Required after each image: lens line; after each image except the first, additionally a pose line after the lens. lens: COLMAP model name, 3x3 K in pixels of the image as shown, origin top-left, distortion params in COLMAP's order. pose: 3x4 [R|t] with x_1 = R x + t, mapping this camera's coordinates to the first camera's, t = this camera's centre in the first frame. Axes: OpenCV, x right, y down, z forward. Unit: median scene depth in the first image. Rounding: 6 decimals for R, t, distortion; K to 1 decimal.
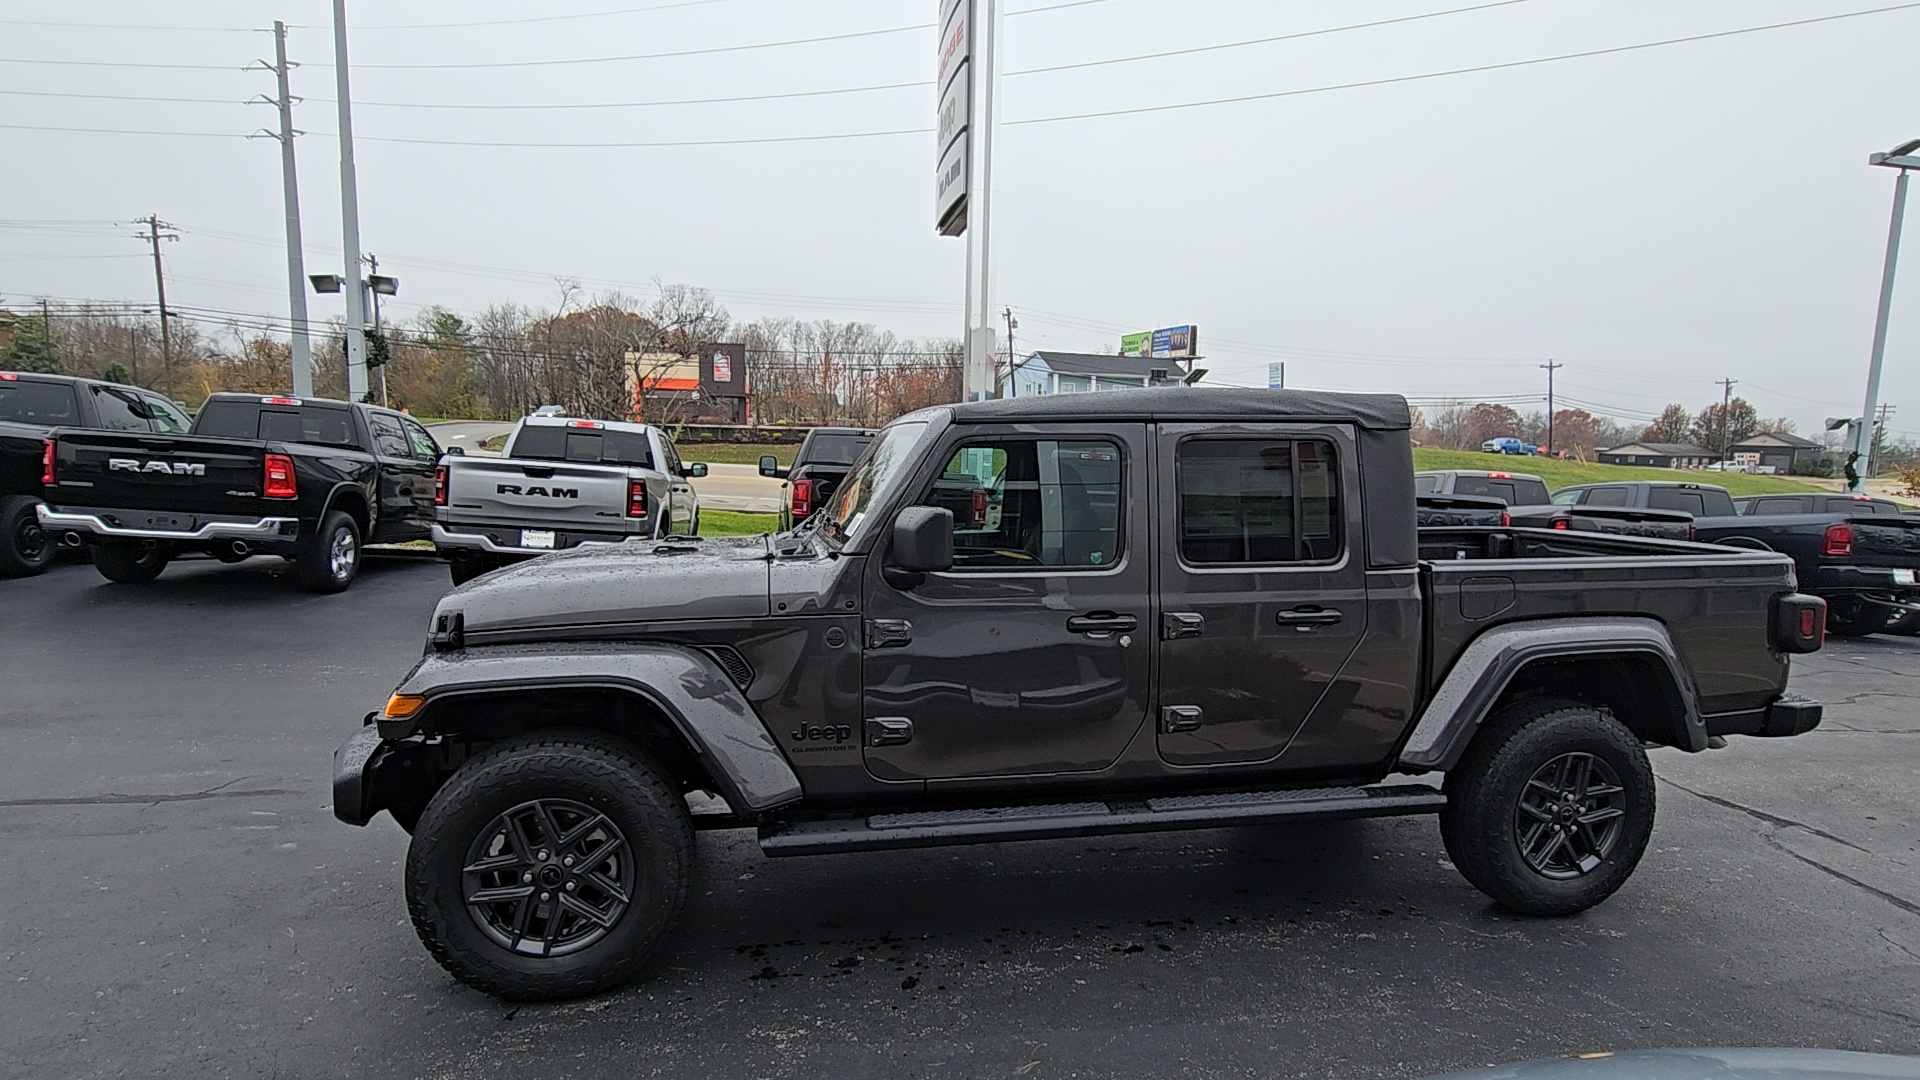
lens RADIAL K [[966.2, 0, 949.7], [0, 966.2, 549.2], [0, 0, 1]] dist [0.001494, -0.001173]
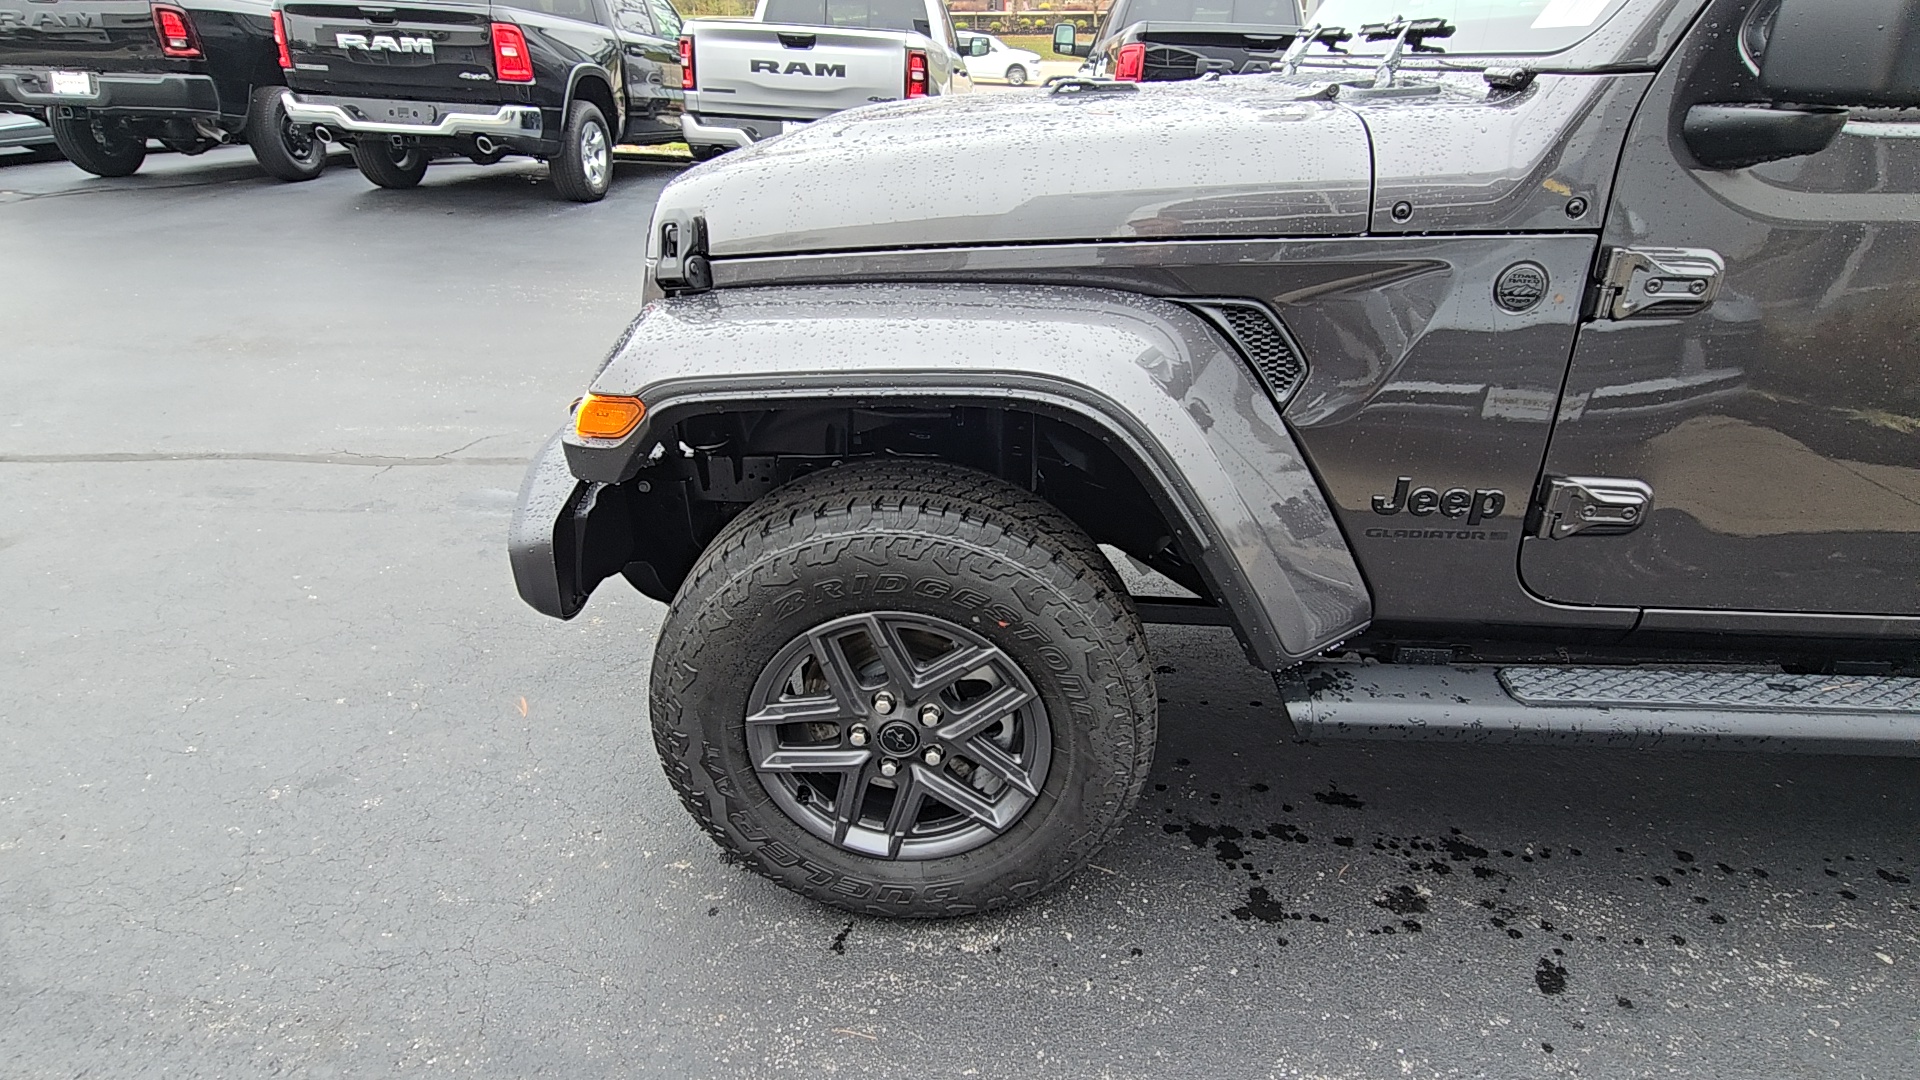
lens RADIAL K [[966.2, 0, 947.1], [0, 966.2, 543.4], [0, 0, 1]] dist [0.001494, -0.001173]
pose [[0.967678, 0.091452, -0.235024, -0.085562], [0.000681, 0.930981, 0.365068, 0.013760], [0.252189, -0.353428, 0.900827, 0.178185]]
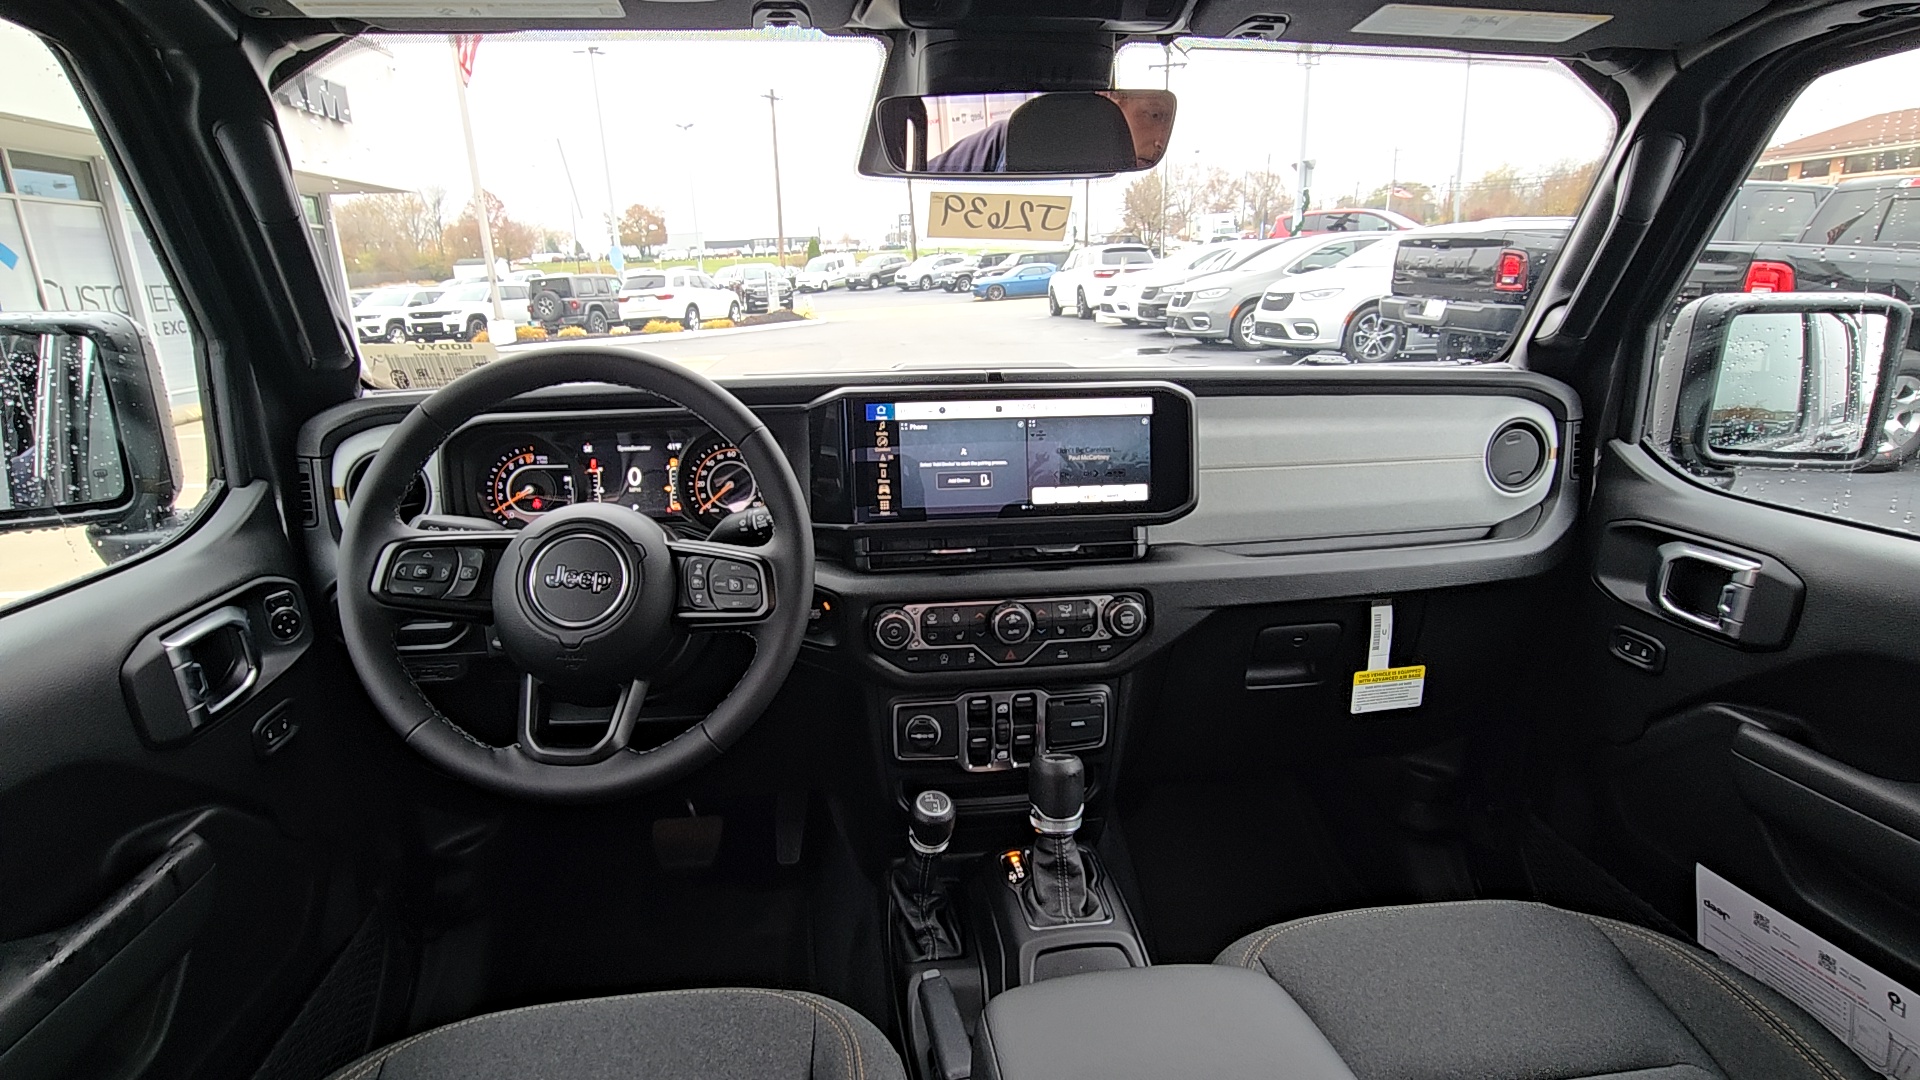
lens RADIAL K [[966.2, 0, 951.4], [0, 966.2, 539.0], [0, 0, 1]] dist [0.001494, -0.001173]
pose [[-0.077089, 0.242007, -0.967207, 0.084663], [-0.085641, 0.964901, 0.248256, -0.024826], [0.993339, 0.101970, -0.053658, 0.431010]]
